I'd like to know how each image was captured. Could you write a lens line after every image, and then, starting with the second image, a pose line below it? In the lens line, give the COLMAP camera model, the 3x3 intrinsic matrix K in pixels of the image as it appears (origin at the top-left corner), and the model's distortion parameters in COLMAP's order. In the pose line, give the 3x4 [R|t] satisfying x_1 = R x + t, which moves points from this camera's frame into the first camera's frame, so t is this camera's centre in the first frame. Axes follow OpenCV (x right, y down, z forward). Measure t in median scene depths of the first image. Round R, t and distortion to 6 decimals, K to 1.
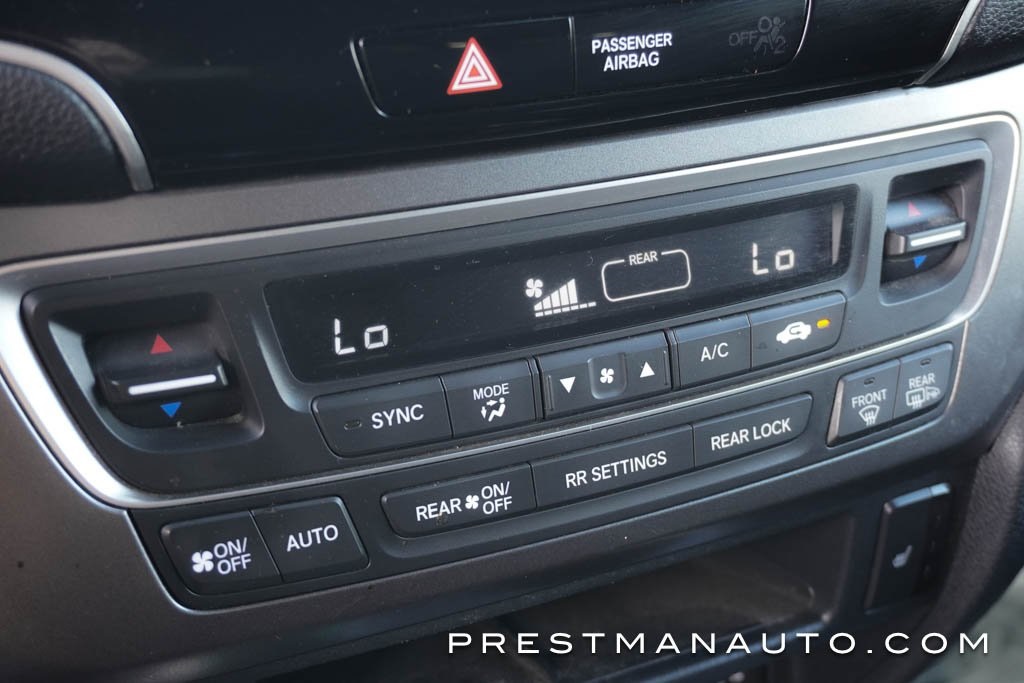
lens RADIAL K [[1392.5, 0, 510.6], [0, 1392.5, 342.0], [0, 0, 1]] dist [0.031060, 0.000000]
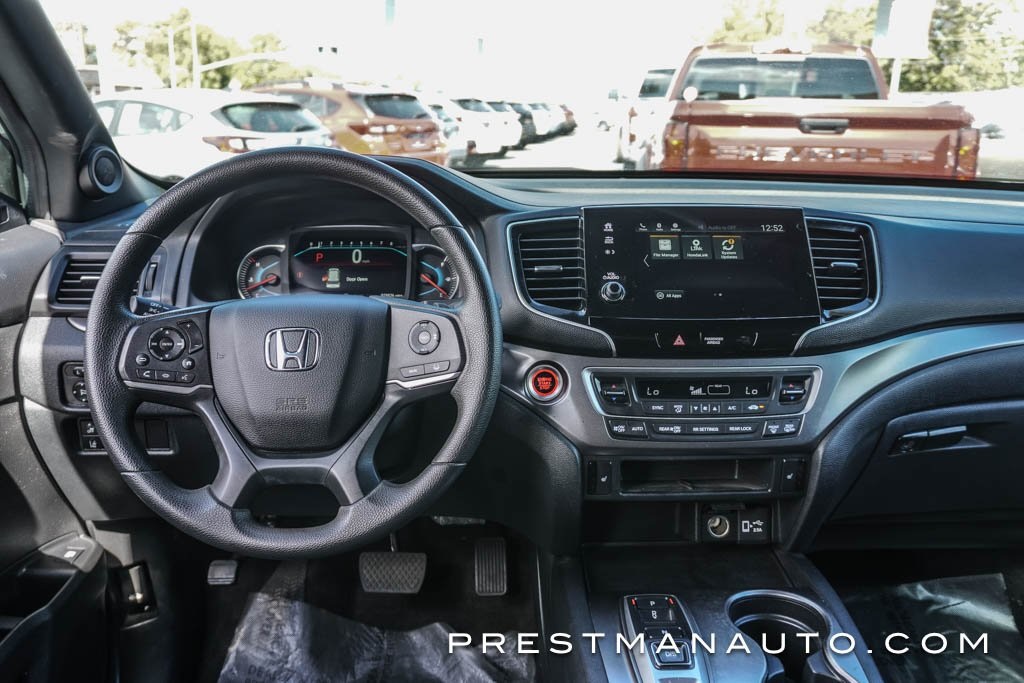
lens RADIAL K [[899.9, 0, 512.7], [0, 899.9, 343.8], [0, 0, 1]] dist [-0.012345, -0.002262]
pose [[0.916093, 0.075978, -0.393703, 0.649818], [-0.169768, 0.963028, -0.209179, 0.557225], [0.363254, 0.258465, 0.895121, -1.994171]]
